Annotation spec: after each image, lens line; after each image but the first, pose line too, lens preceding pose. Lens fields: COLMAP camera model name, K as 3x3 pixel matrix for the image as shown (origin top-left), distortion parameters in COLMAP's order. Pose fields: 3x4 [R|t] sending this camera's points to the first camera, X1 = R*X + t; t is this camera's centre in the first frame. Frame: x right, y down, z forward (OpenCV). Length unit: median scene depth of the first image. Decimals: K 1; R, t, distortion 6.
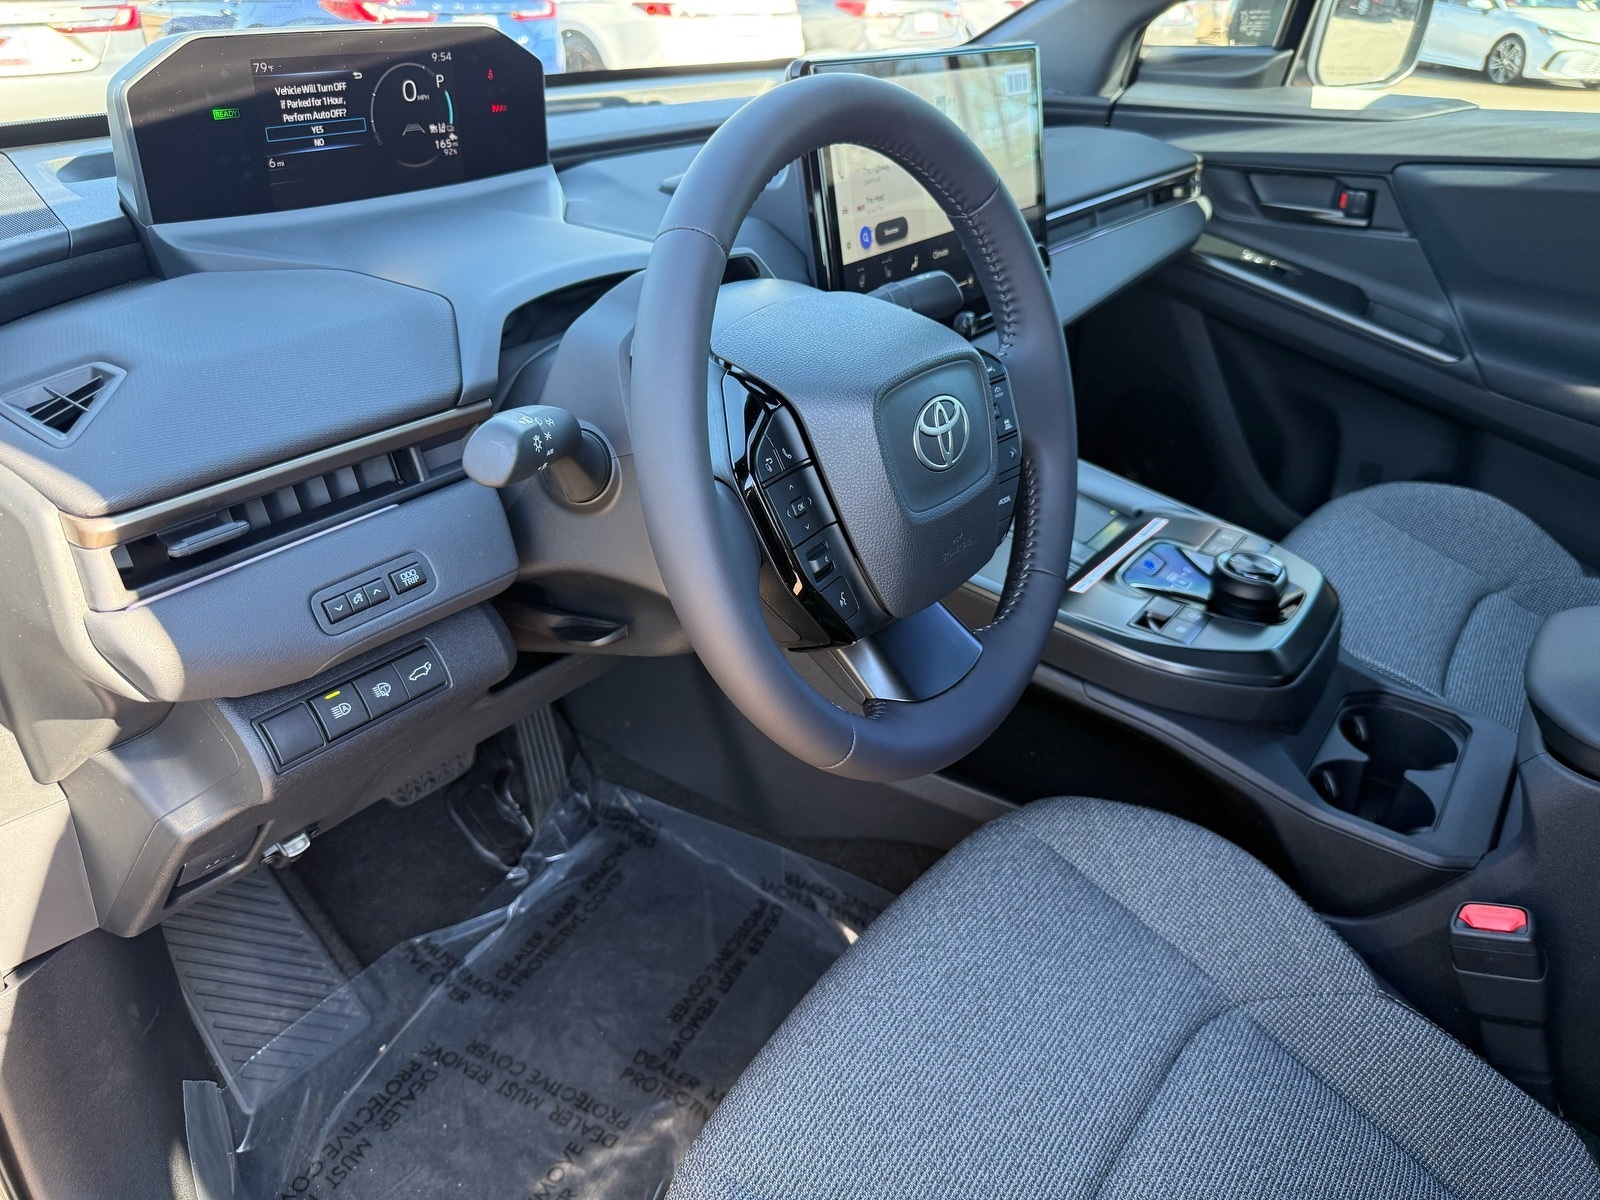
lens RADIAL K [[1186.0, 0, 800.0], [0, 1186.0, 600.0], [0, 0, 1]] dist [0.075073, -0.002561]
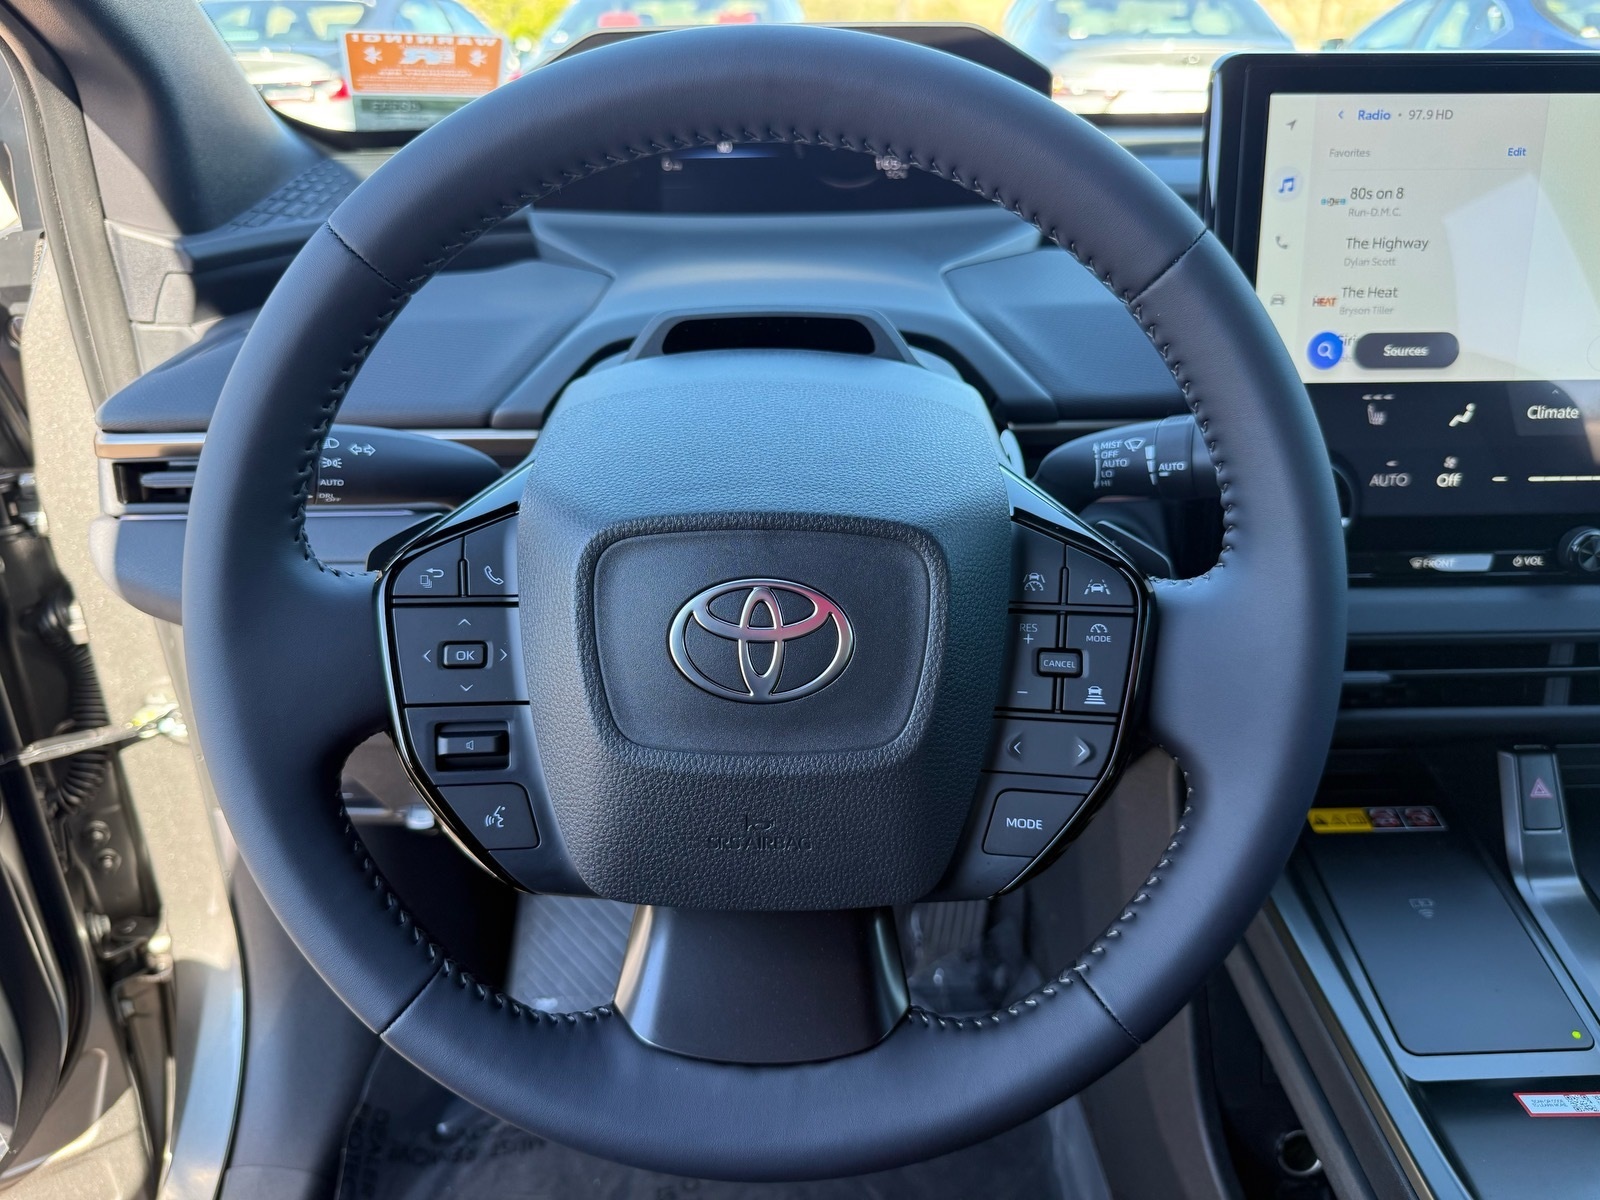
lens RADIAL K [[1186.0, 0, 800.0], [0, 1186.0, 600.0], [0, 0, 1]] dist [0.075073, -0.002561]
pose [[0.629805, 0.328774, -0.703743, 0.362419], [-0.365709, 0.924814, 0.104767, -0.154725], [0.685276, 0.191383, 0.702688, 0.416393]]
